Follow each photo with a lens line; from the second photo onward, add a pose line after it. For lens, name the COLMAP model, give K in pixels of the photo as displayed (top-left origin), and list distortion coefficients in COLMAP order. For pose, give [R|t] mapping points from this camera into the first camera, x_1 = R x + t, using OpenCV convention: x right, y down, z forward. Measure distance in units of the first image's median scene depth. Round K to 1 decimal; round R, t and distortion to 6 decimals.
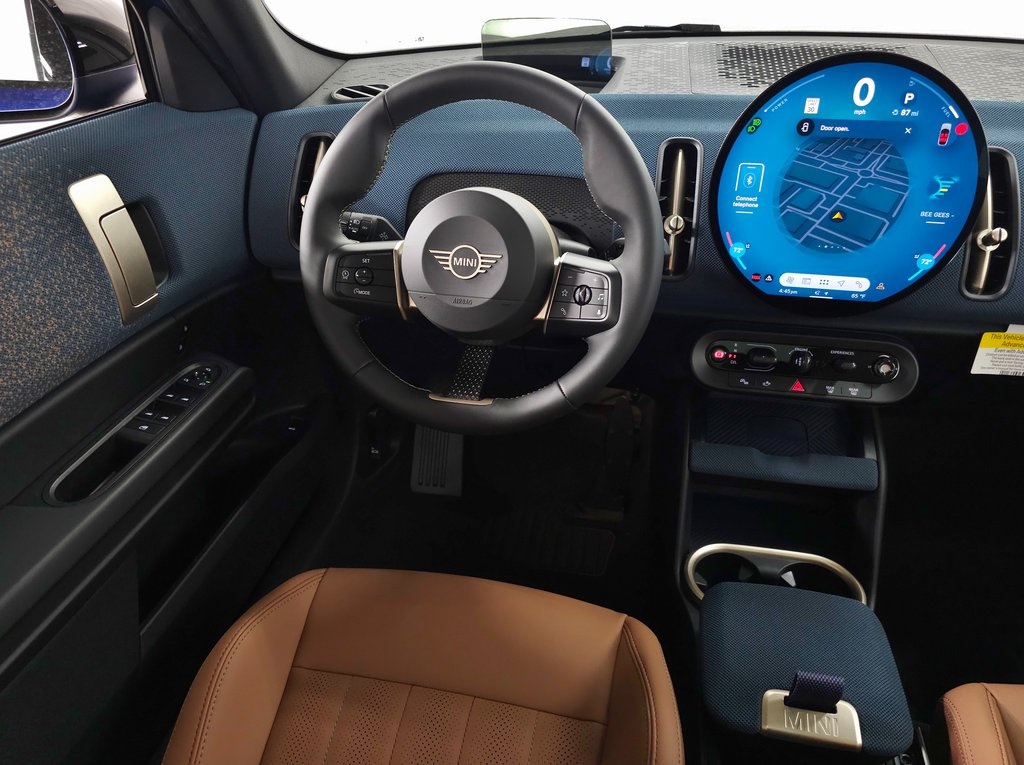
lens RADIAL K [[677.2, 0, 512.0], [0, 677.2, 382.5], [0, 0, 1]] dist [0.080833, -0.114144]
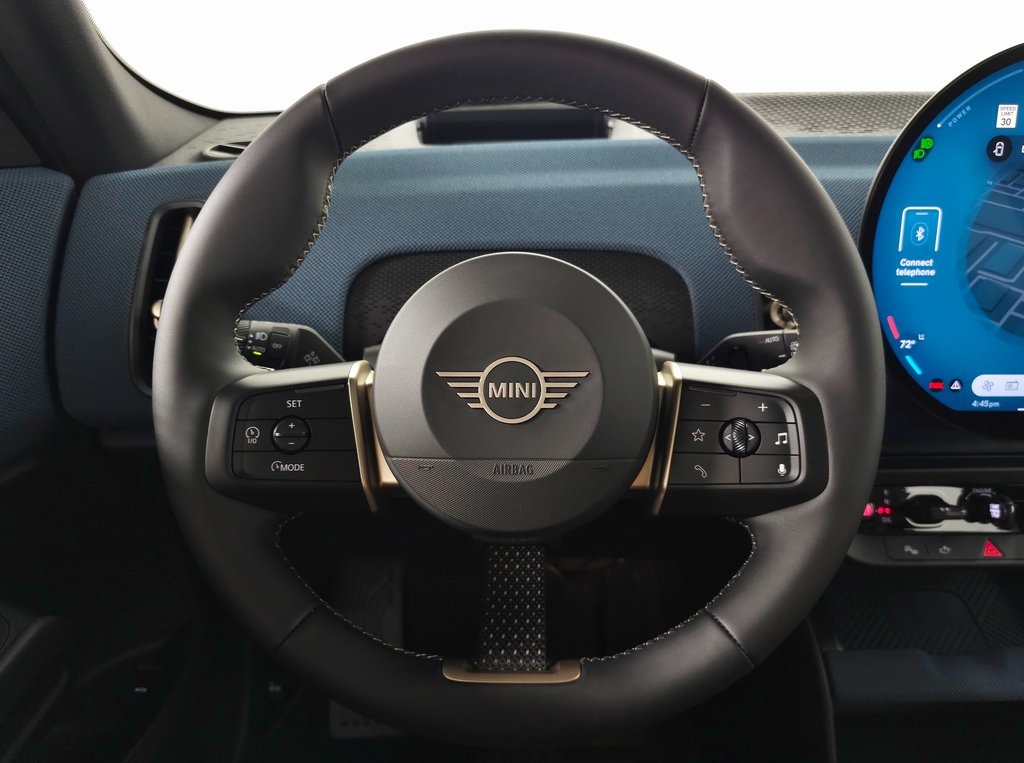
lens RADIAL K [[712.4, 0, 511.5], [0, 712.4, 394.3], [0, 0, 1]] dist [0.001450, -0.003760]
pose [[0.982226, -0.070857, 0.173814, -0.144745], [0.099838, 0.981376, -0.164117, -0.082129], [-0.158948, 0.178553, 0.971007, 0.456541]]
